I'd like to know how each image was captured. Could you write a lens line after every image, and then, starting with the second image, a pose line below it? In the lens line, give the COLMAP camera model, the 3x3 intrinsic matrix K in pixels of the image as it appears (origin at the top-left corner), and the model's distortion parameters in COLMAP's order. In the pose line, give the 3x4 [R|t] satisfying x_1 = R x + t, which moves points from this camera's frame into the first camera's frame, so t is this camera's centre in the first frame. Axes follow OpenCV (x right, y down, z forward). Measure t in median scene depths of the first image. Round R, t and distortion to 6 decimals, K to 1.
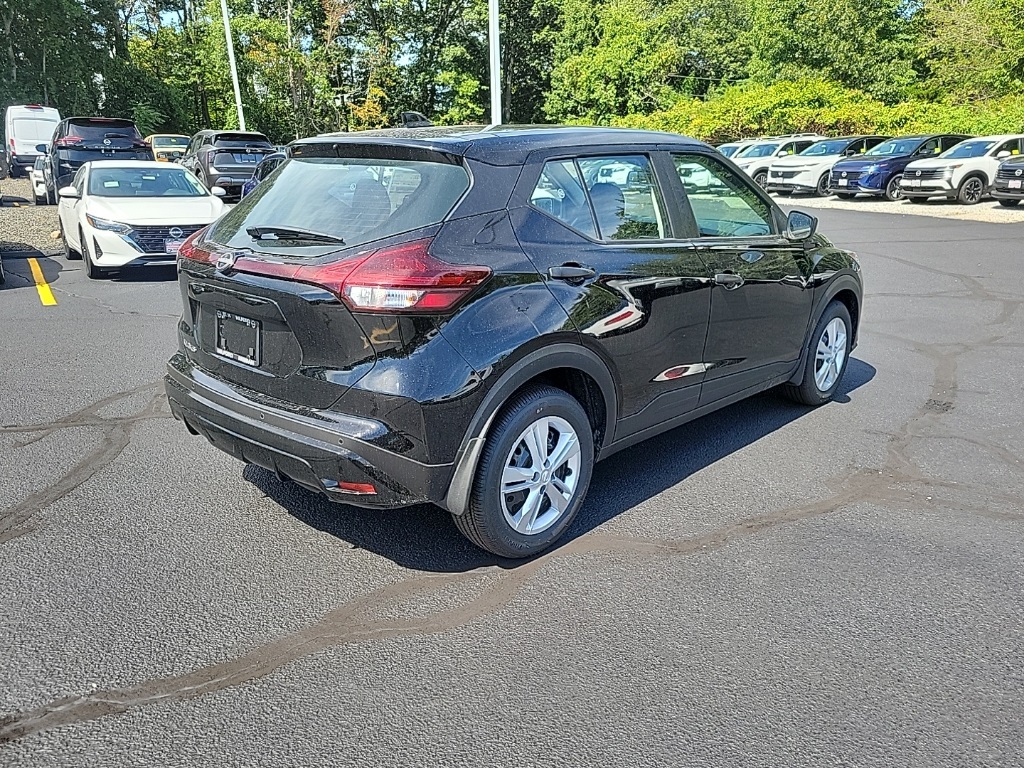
lens RADIAL K [[777.9, 0, 506.1], [0, 777.9, 383.8], [0, 0, 1]] dist [0.030829, -0.011085]
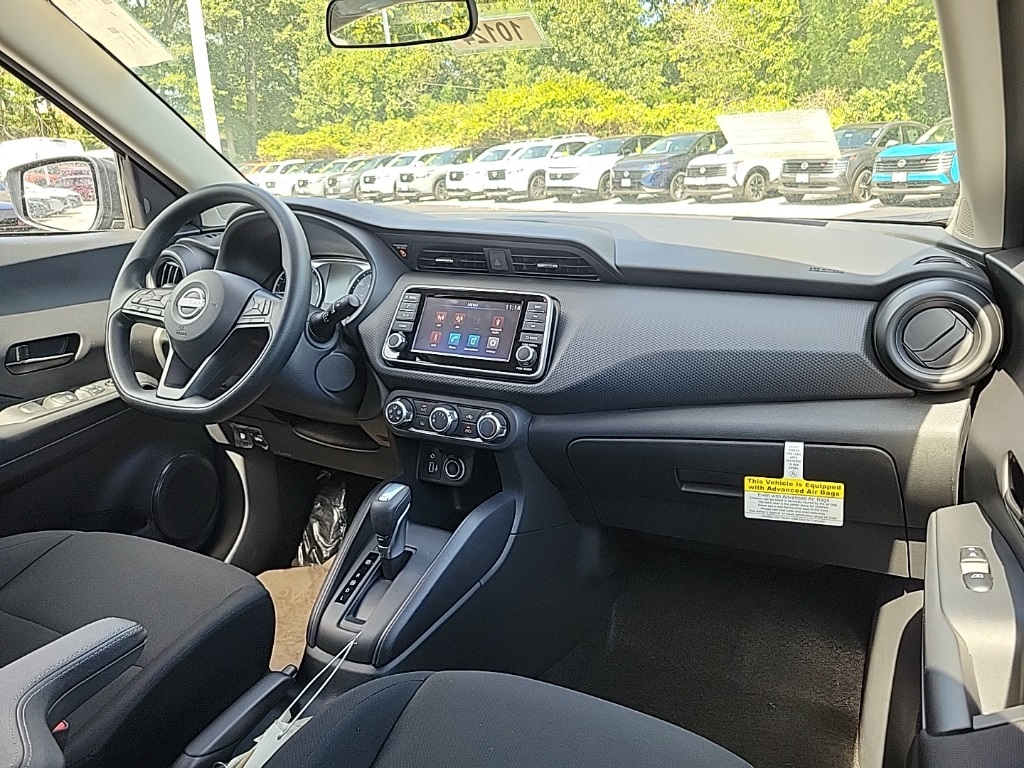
lens RADIAL K [[777.9, 0, 513.7], [0, 777.9, 384.0], [0, 0, 1]] dist [0.030829, -0.011085]
pose [[0.956483, -0.095802, 0.275614, 0.020902], [0.100399, 0.994944, -0.002582, -0.024056], [-0.273973, 0.030140, 0.961265, 0.119016]]
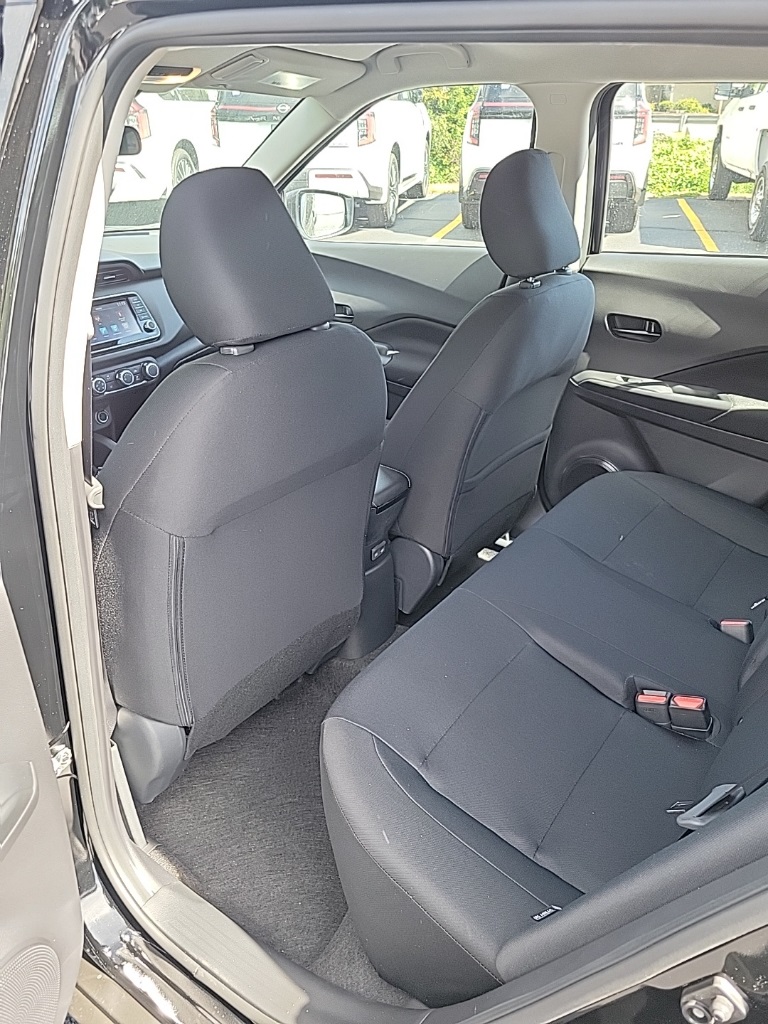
lens RADIAL K [[777.9, 0, 393.0], [0, 777.9, 504.9], [0, 0, 1]] dist [0.030829, -0.011085]
pose [[-0.152897, -0.447632, 0.881049, -0.033762], [0.274276, 0.837286, 0.472995, -0.037653], [-0.949418, 0.313970, -0.005244, 0.137929]]
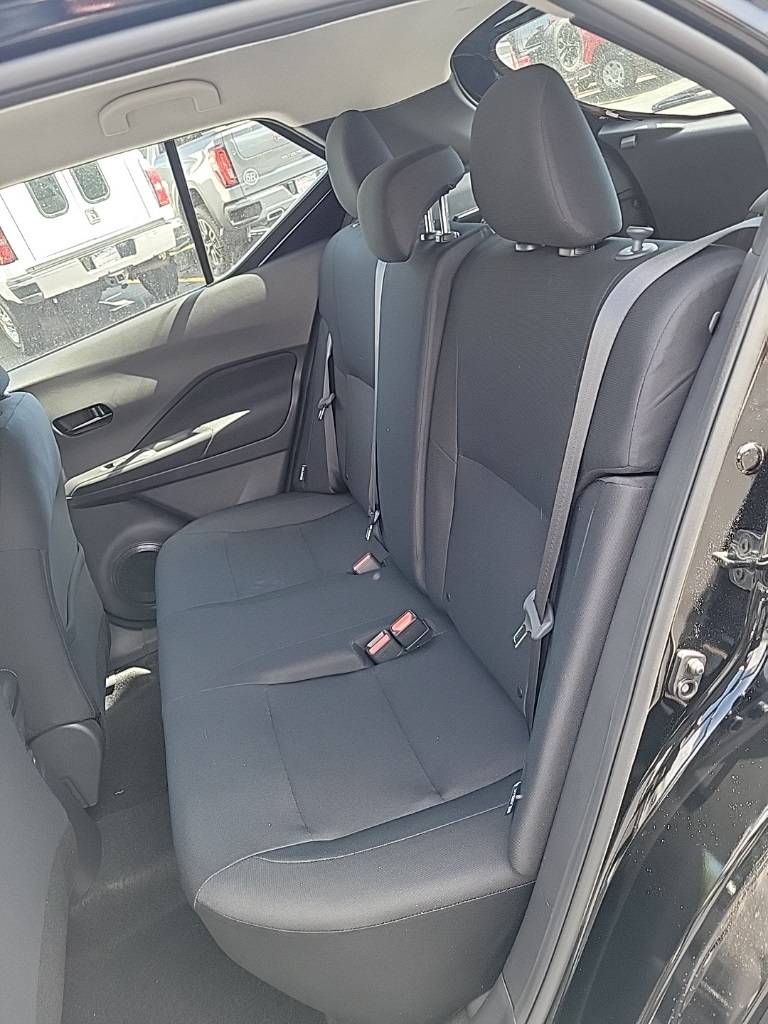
lens RADIAL K [[777.9, 0, 389.1], [0, 777.9, 499.2], [0, 0, 1]] dist [0.030829, -0.011085]
pose [[-0.848388, 0.024138, 0.528824, -0.029492], [0.407009, 0.668510, 0.622446, -0.039321], [-0.338499, 0.743312, -0.576980, 0.146445]]
